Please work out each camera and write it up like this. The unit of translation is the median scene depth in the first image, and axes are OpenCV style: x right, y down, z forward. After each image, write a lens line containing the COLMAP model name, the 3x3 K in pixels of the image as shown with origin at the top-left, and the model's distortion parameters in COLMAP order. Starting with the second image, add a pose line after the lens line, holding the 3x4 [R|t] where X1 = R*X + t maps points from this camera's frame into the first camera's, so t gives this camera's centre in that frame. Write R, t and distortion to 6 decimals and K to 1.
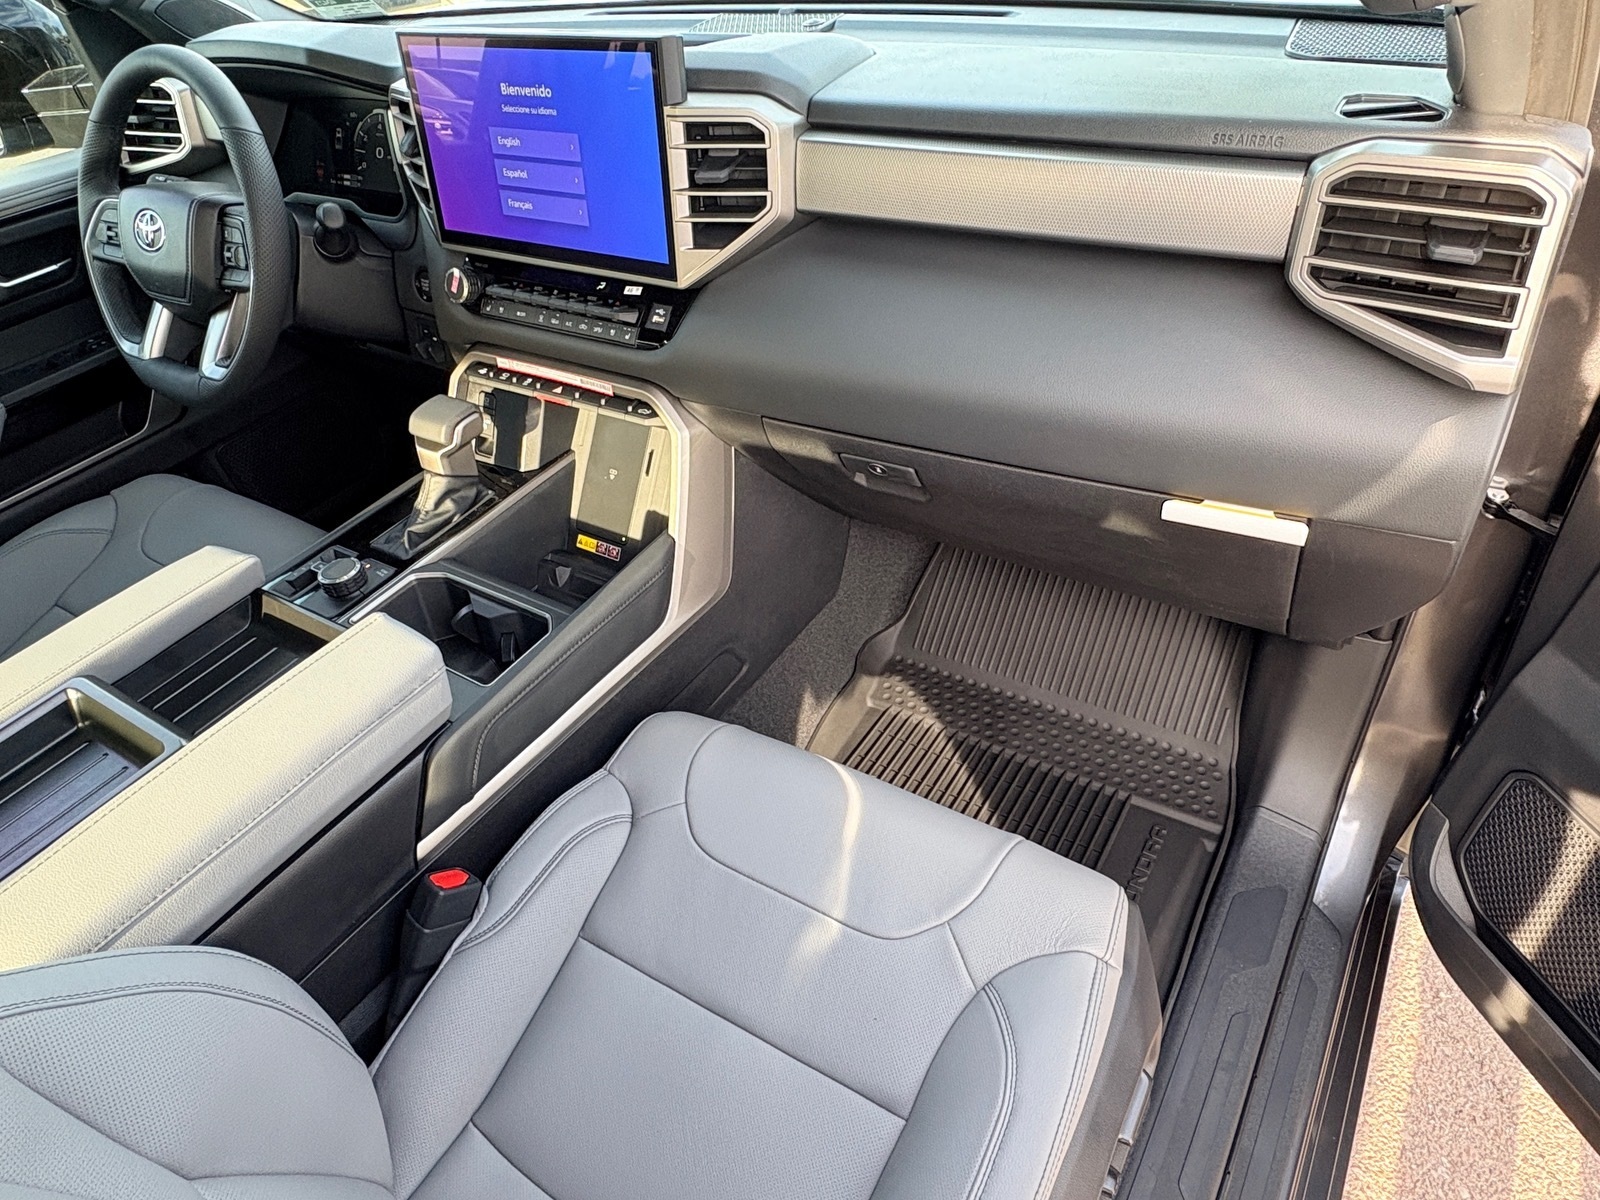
lens RADIAL K [[1015.5, 0, 800.0], [0, 1015.5, 600.0], [0, 0, 1]] dist [-0.002209, 0.001742]
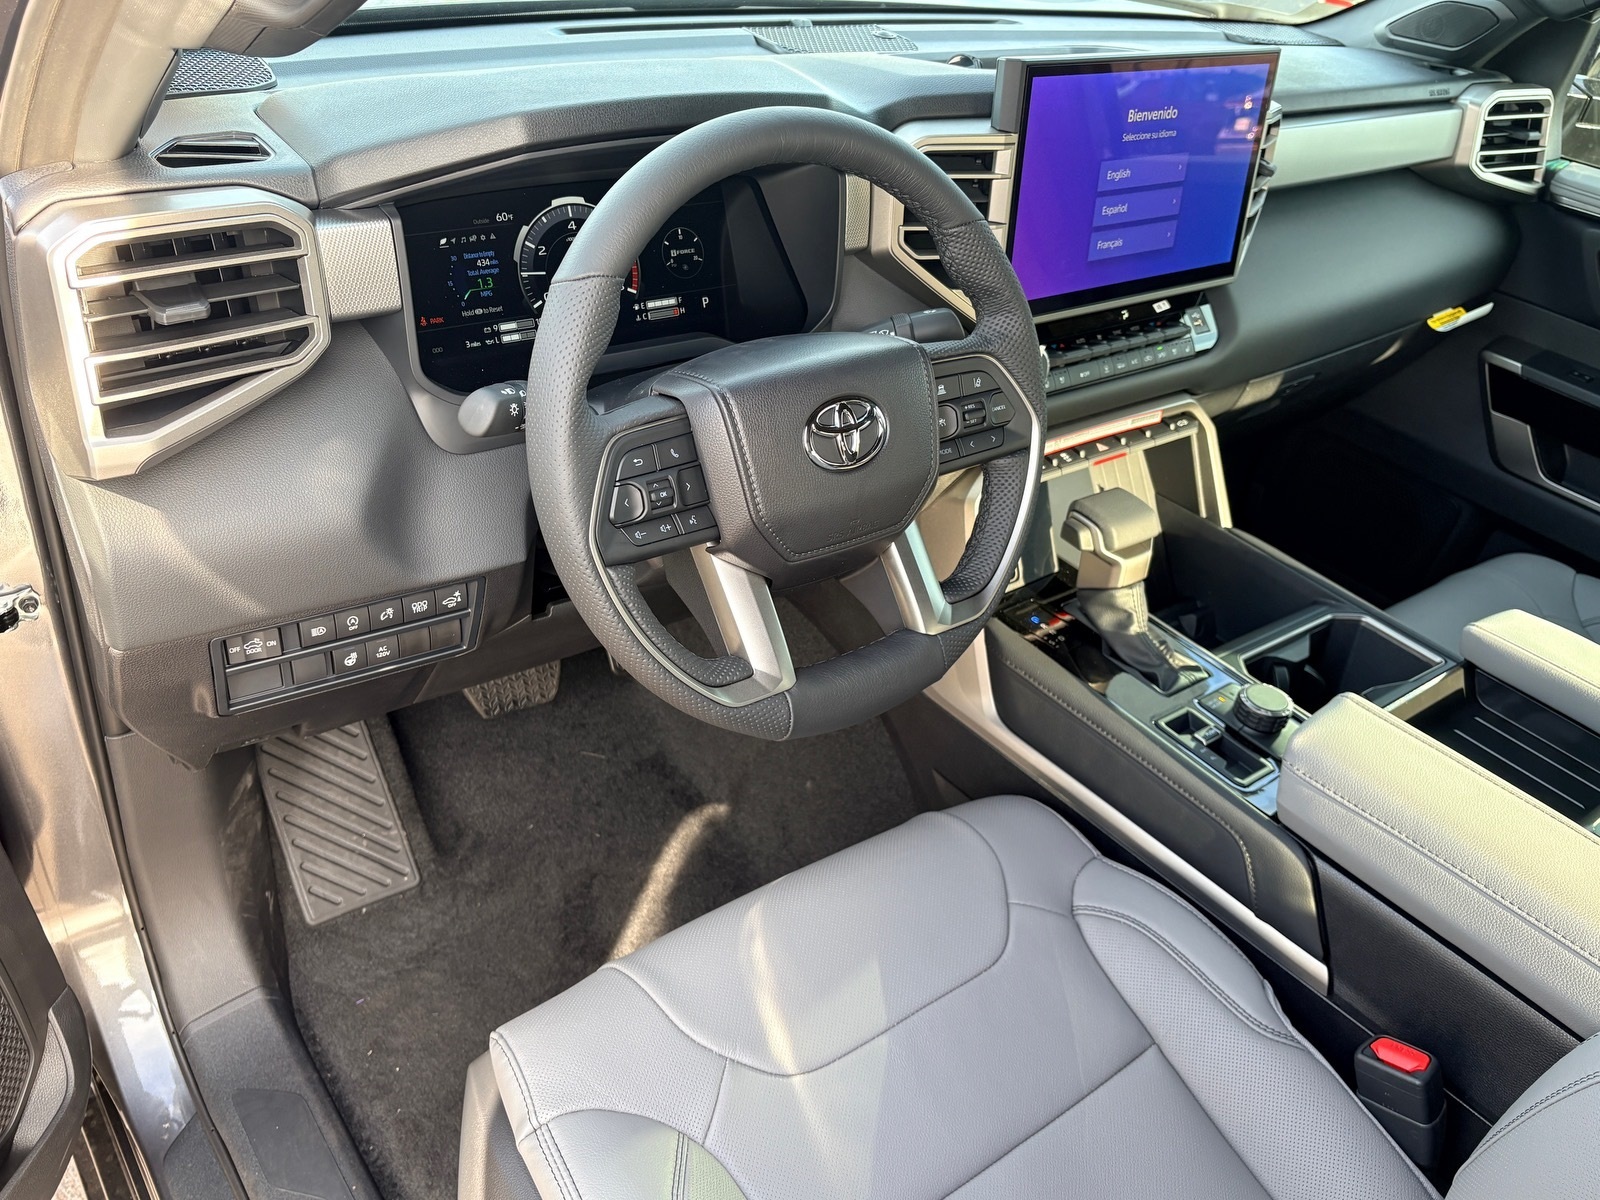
lens RADIAL K [[1275.2, 0, 792.9], [0, 1275.2, 612.9], [0, 0, 1]] dist [0.041663, -0.060169]
pose [[0.325340, -0.414917, 0.849704, -1.420142], [0.475985, 0.848305, 0.231986, -0.503867], [-0.817063, 0.328972, 0.473482, 0.804163]]
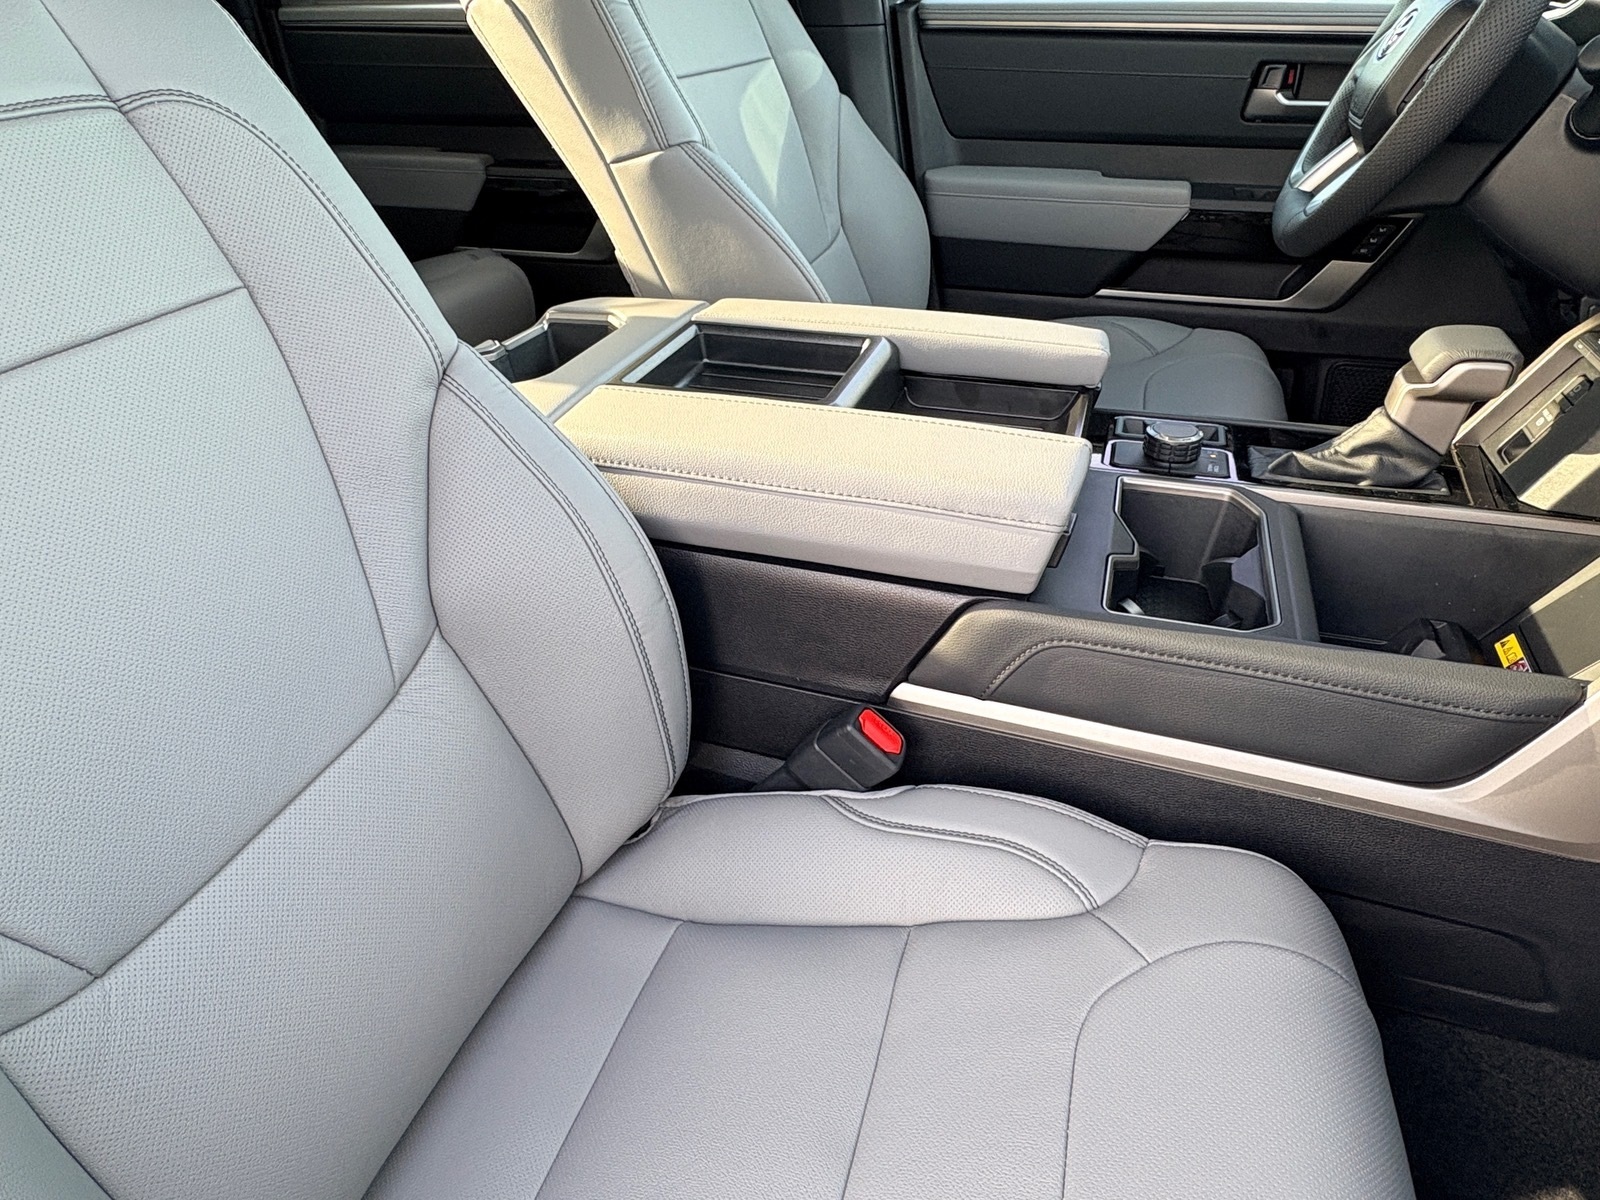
lens RADIAL K [[1015.5, 0, 800.0], [0, 1015.5, 600.0], [0, 0, 1]] dist [-0.002209, 0.001742]
pose [[0.241714, 0.582368, -0.776159, 0.160085], [-0.619658, 0.708180, 0.338385, -0.023205], [0.746725, 0.399161, 0.532046, 0.417889]]
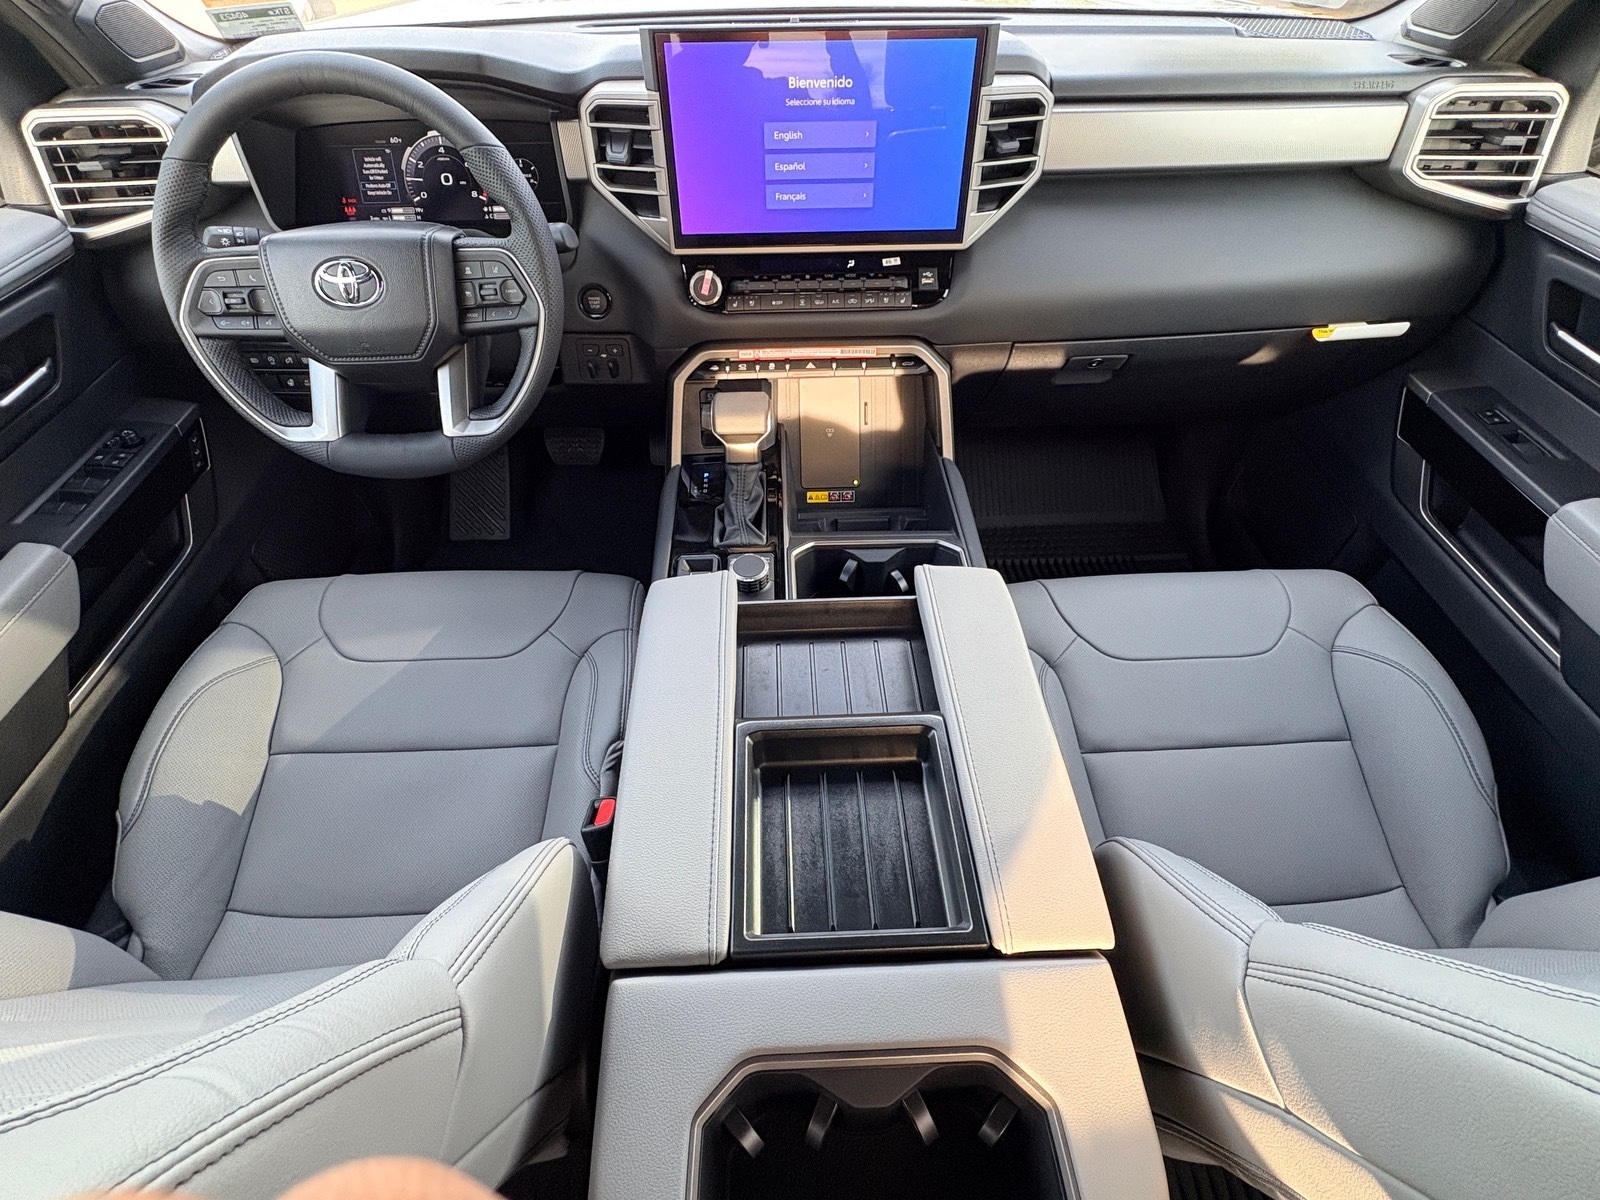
lens RADIAL K [[760.7, 0, 797.7], [0, 760.7, 600.7], [0, 0, 1]] dist [-0.001198, 0.000629]
pose [[0.820703, -0.344854, 0.455546, -0.793203], [0.300970, 0.938656, 0.168350, -0.114882], [-0.485657, -0.001060, 0.874149, 0.274696]]
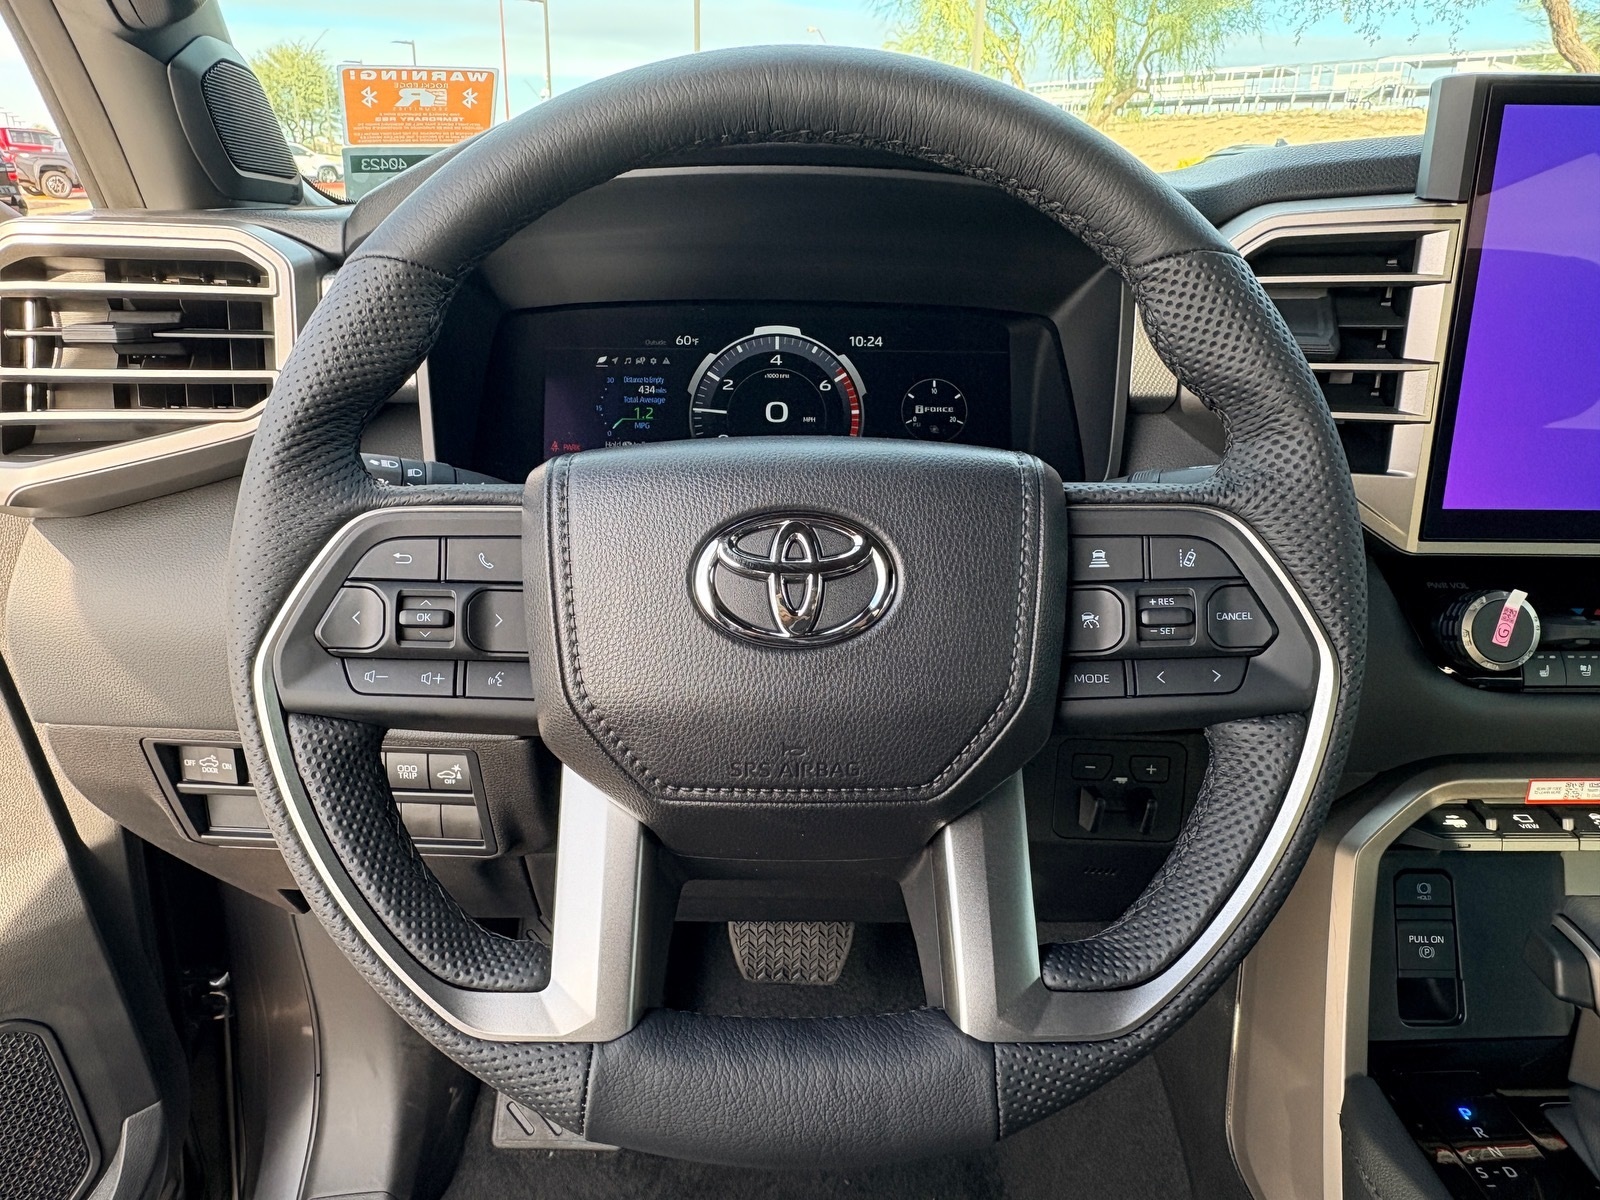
lens RADIAL K [[1085.7, 0, 767.2], [0, 1085.7, 605.5], [0, 0, 1]] dist [0.000953, 0.001206]
pose [[0.834909, -0.095354, 0.542066, -0.904158], [0.272095, 0.927616, -0.255915, -0.308496], [-0.478426, 0.361159, 0.800420, 0.839471]]
